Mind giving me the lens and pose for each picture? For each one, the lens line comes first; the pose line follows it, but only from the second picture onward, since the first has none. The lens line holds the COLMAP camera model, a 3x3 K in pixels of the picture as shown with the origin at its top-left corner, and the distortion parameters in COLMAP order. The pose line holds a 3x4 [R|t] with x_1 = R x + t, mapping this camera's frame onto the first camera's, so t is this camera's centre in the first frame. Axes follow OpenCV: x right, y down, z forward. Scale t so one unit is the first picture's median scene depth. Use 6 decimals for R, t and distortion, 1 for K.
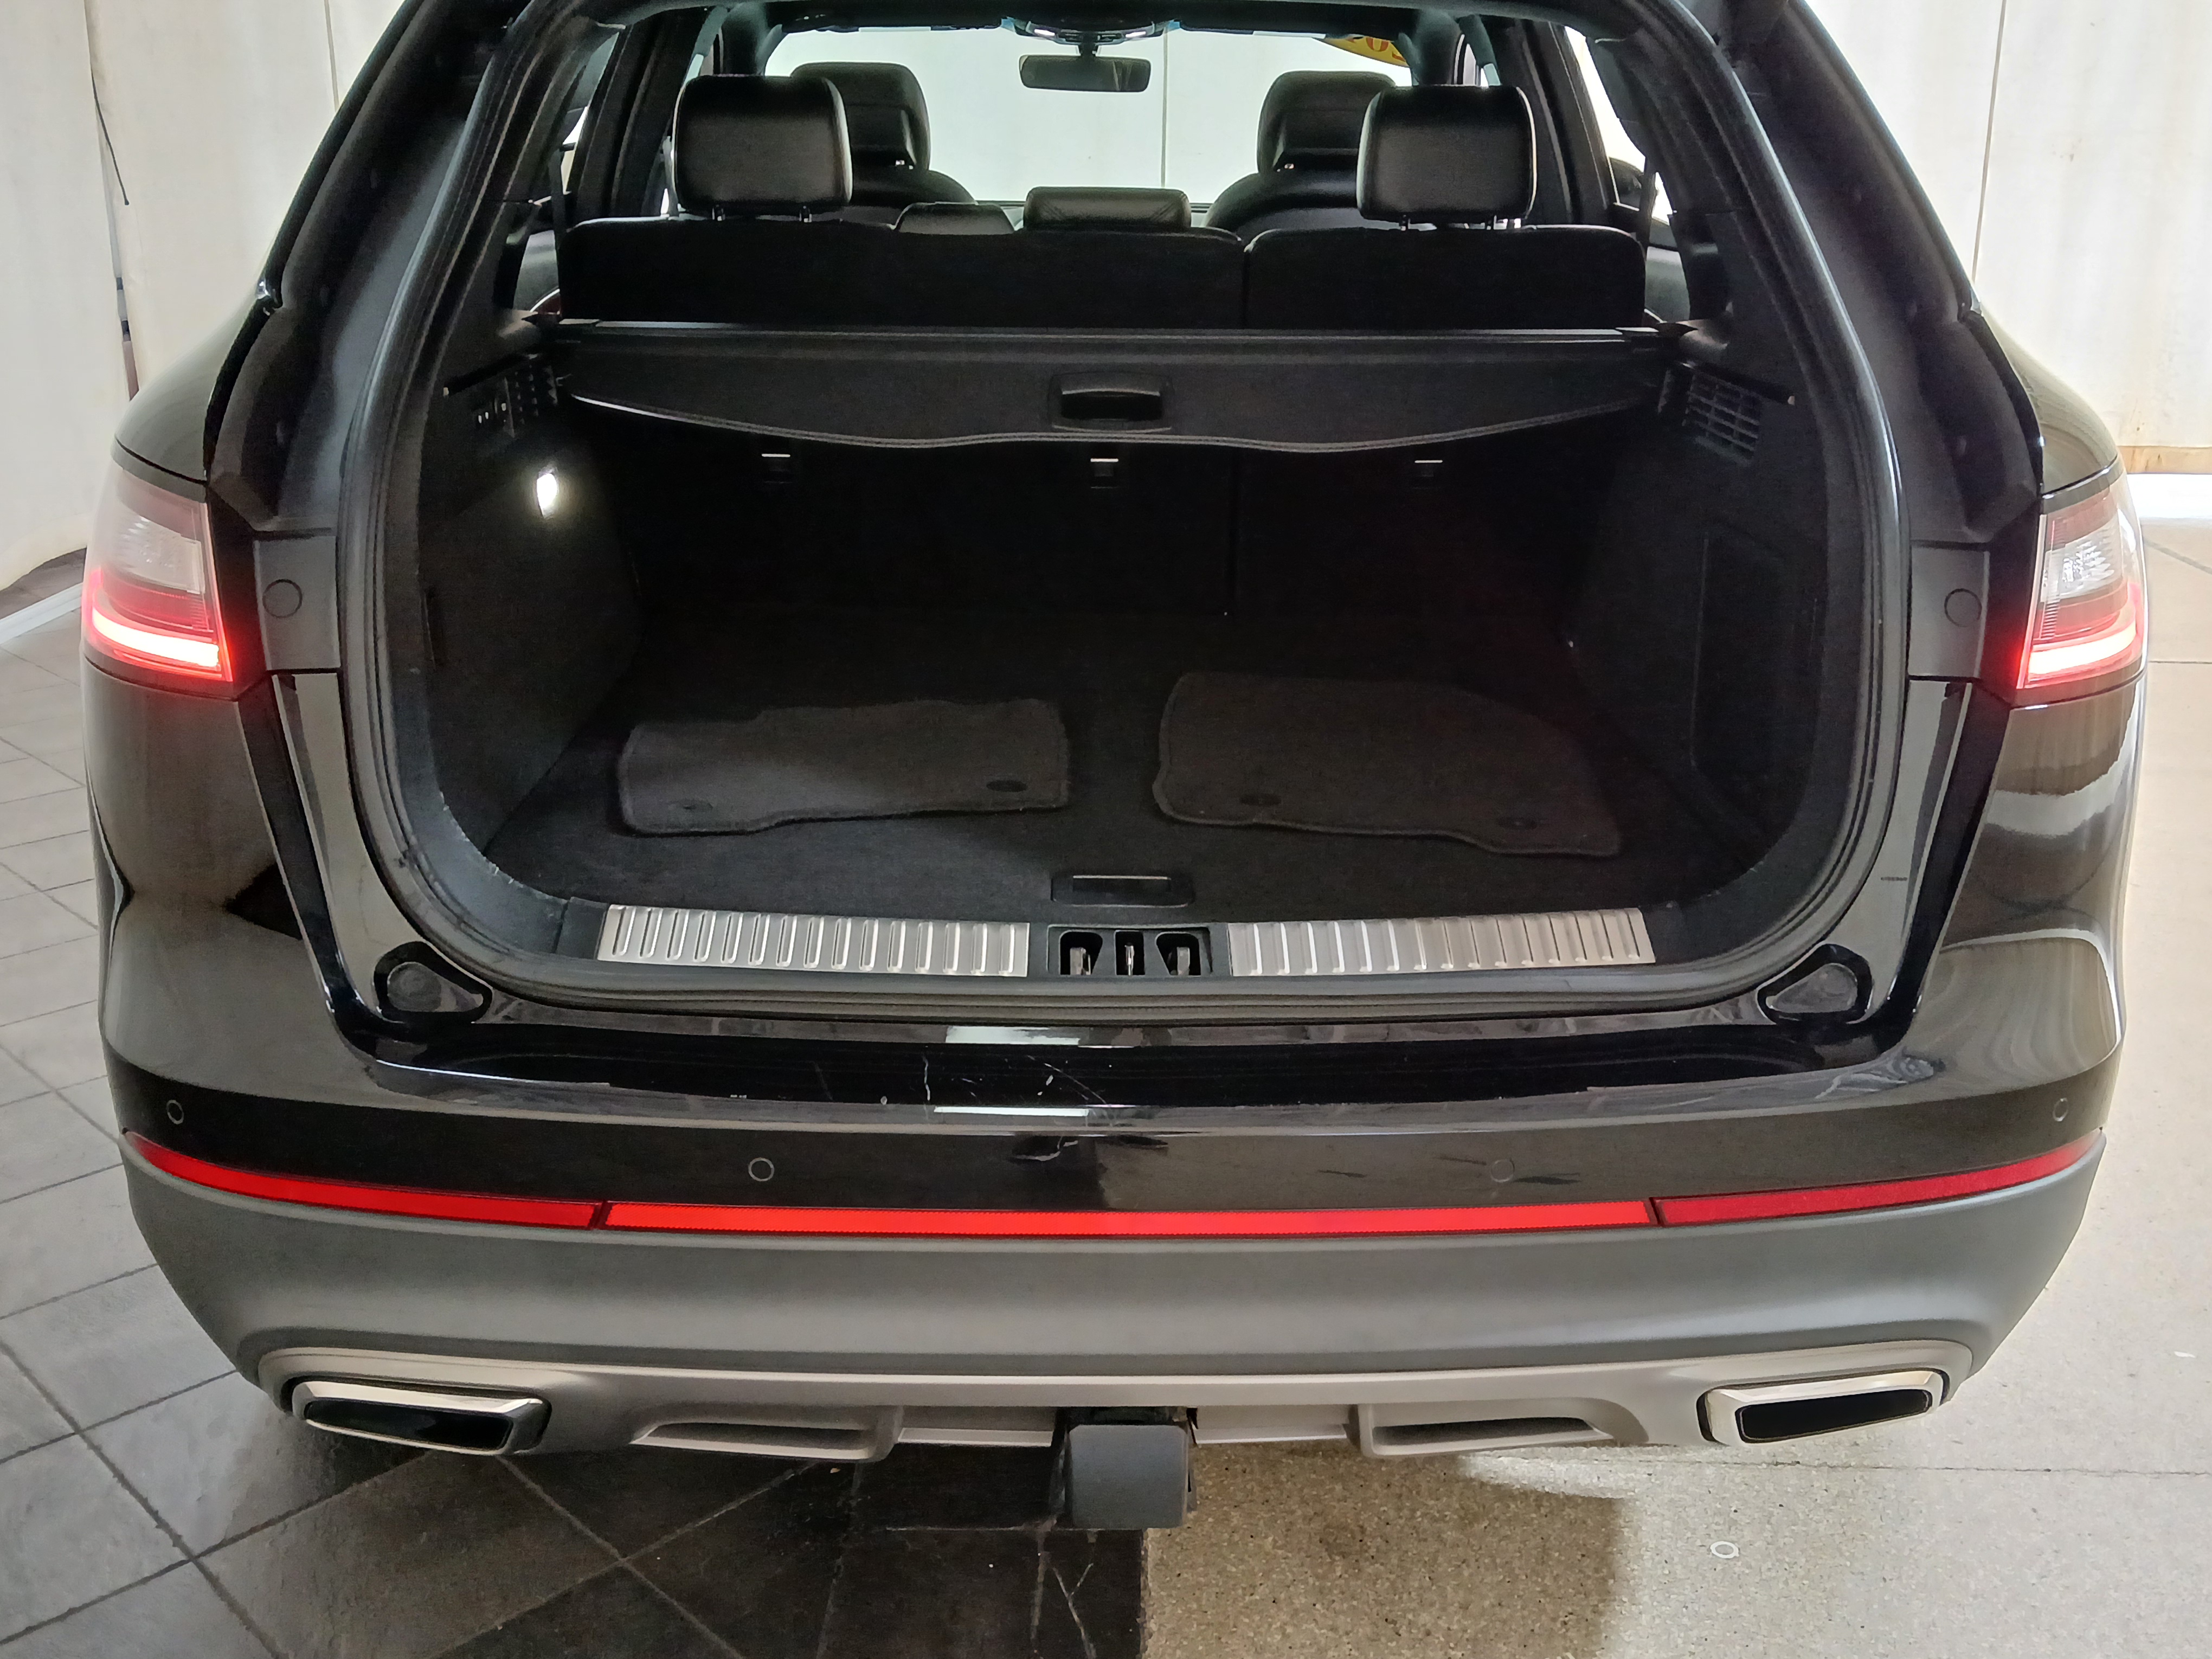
lens RADIAL K [[2162.4, 0, 1092.5], [0, 2162.4, 843.4], [0, 0, 1]] dist [0.193952, -0.441916]
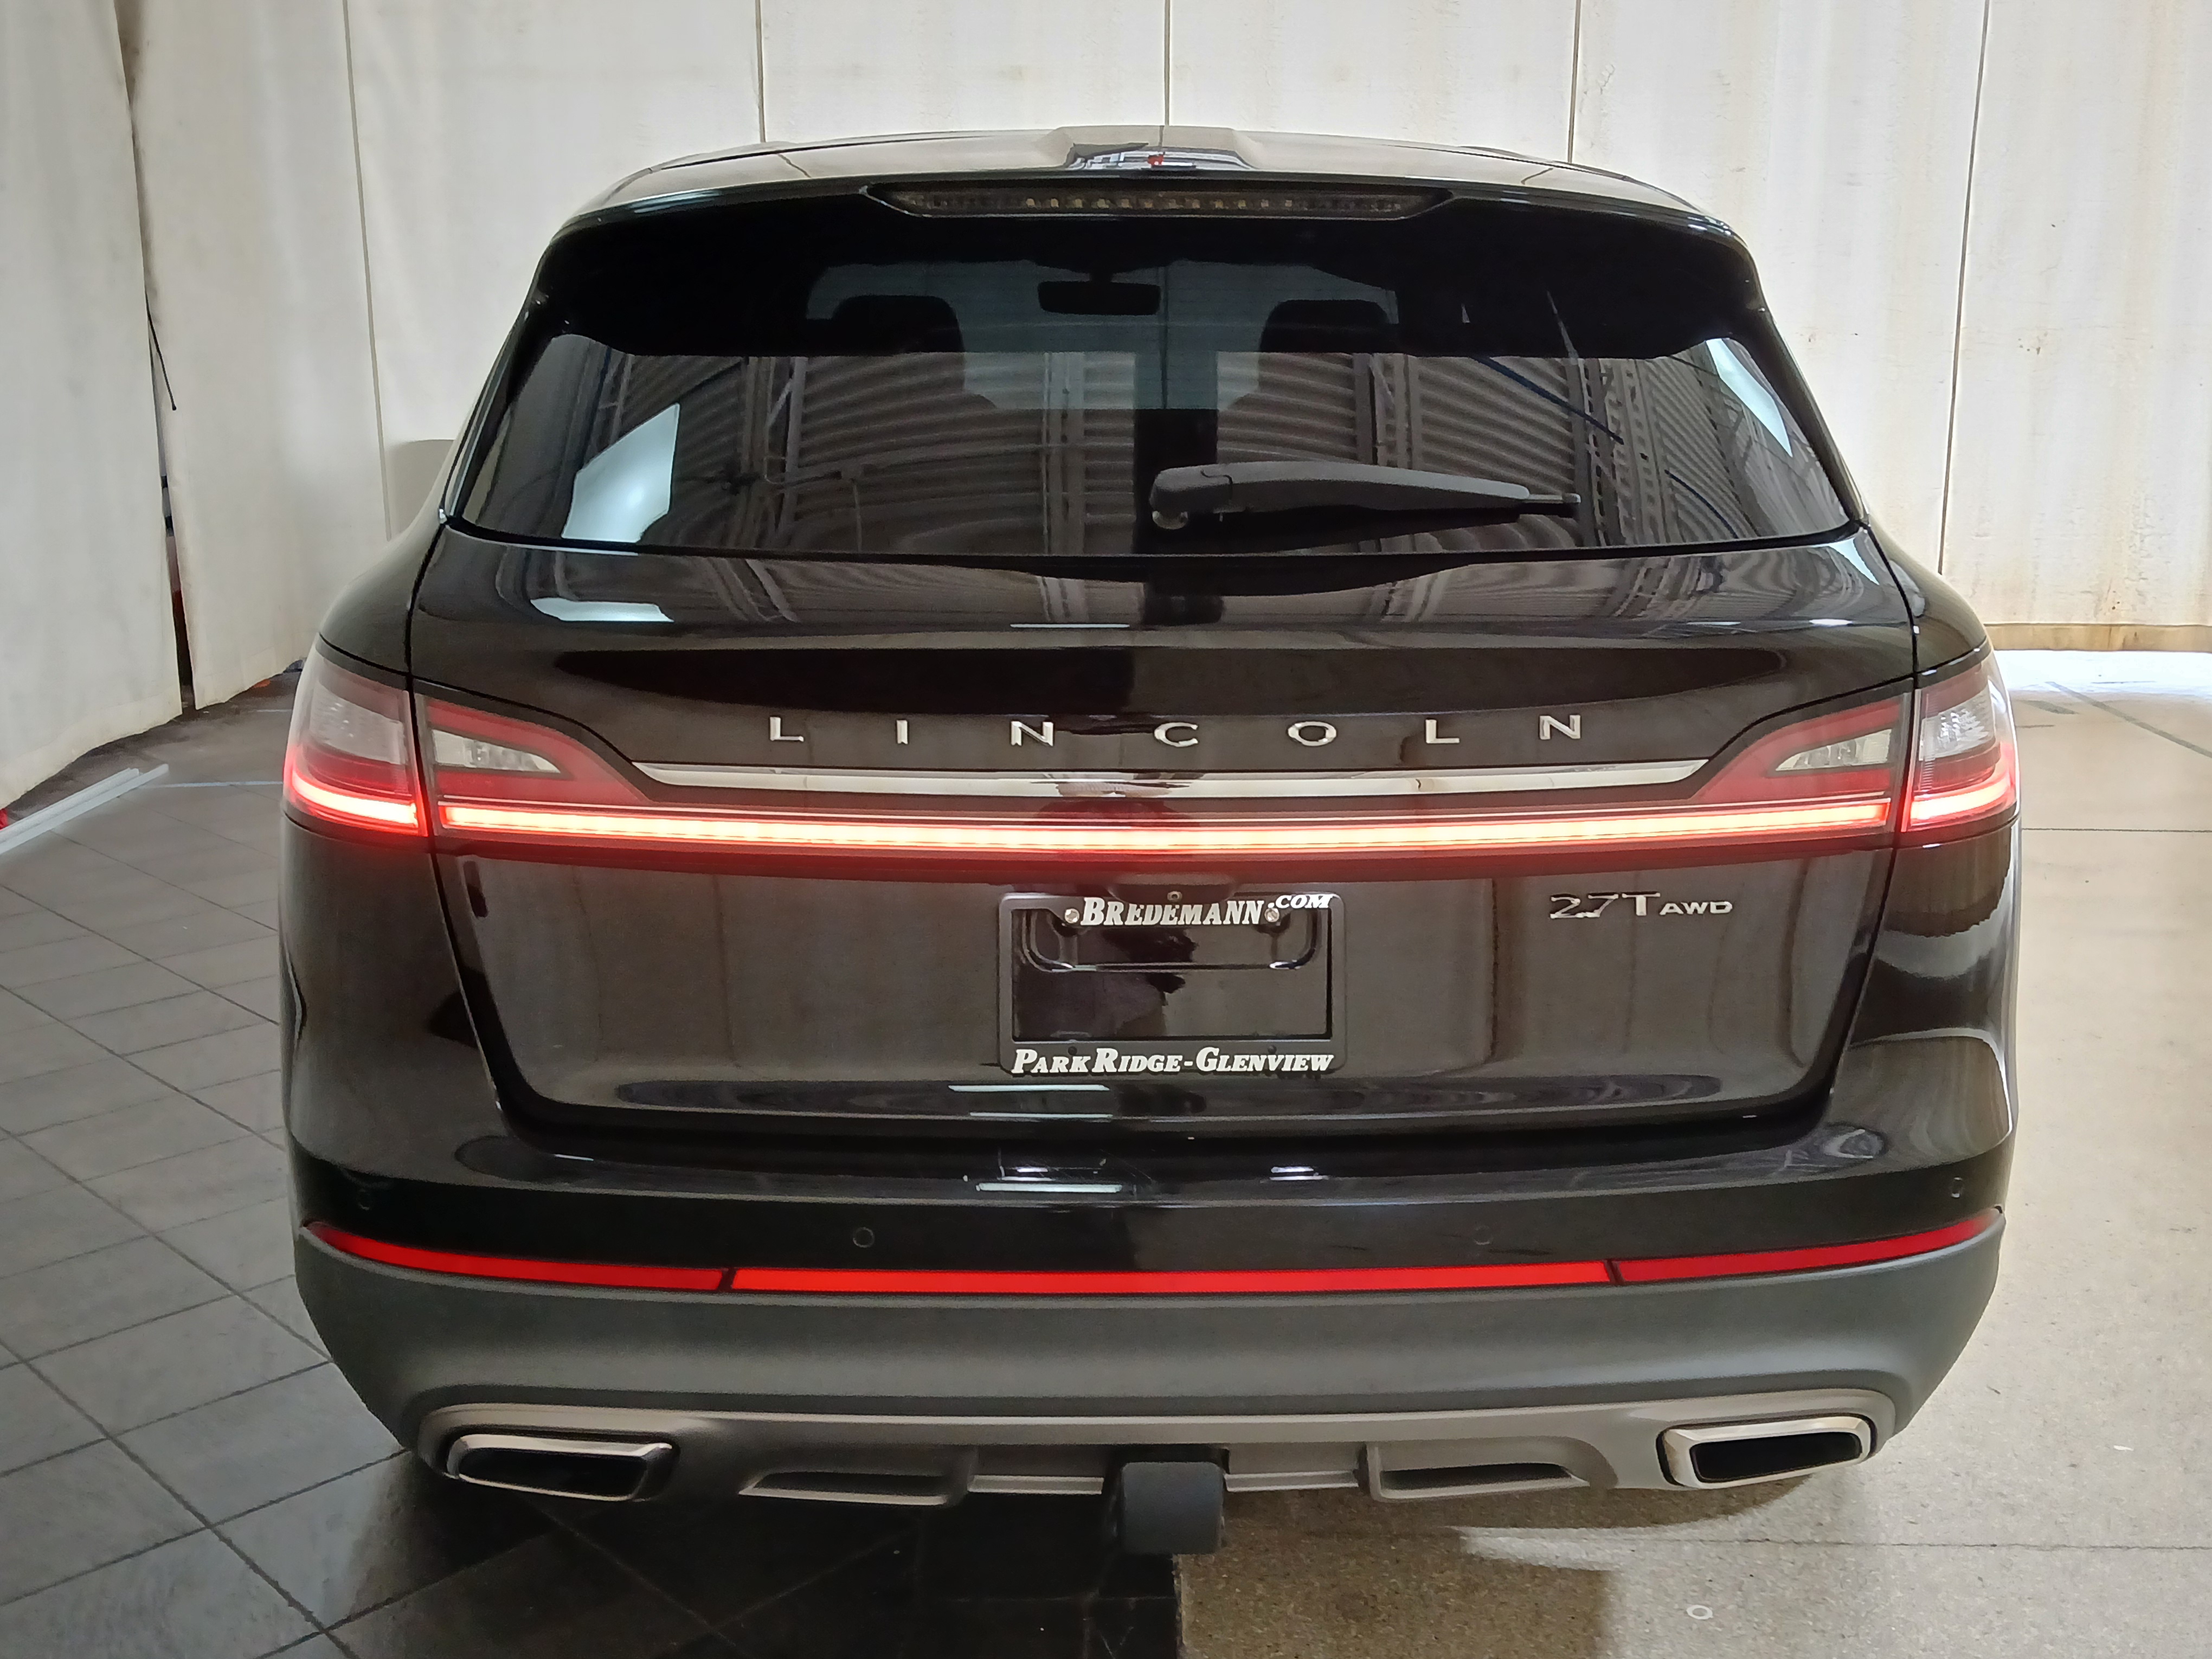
lens RADIAL K [[2162.4, 0, 1092.5], [0, 2162.4, 843.4], [0, 0, 1]] dist [0.193952, -0.441916]
pose [[0.999970, -0.007626, -0.001276, -0.016005], [0.007496, 0.996599, -0.082059, 0.023183], [0.001898, 0.082047, 0.996627, -0.146184]]
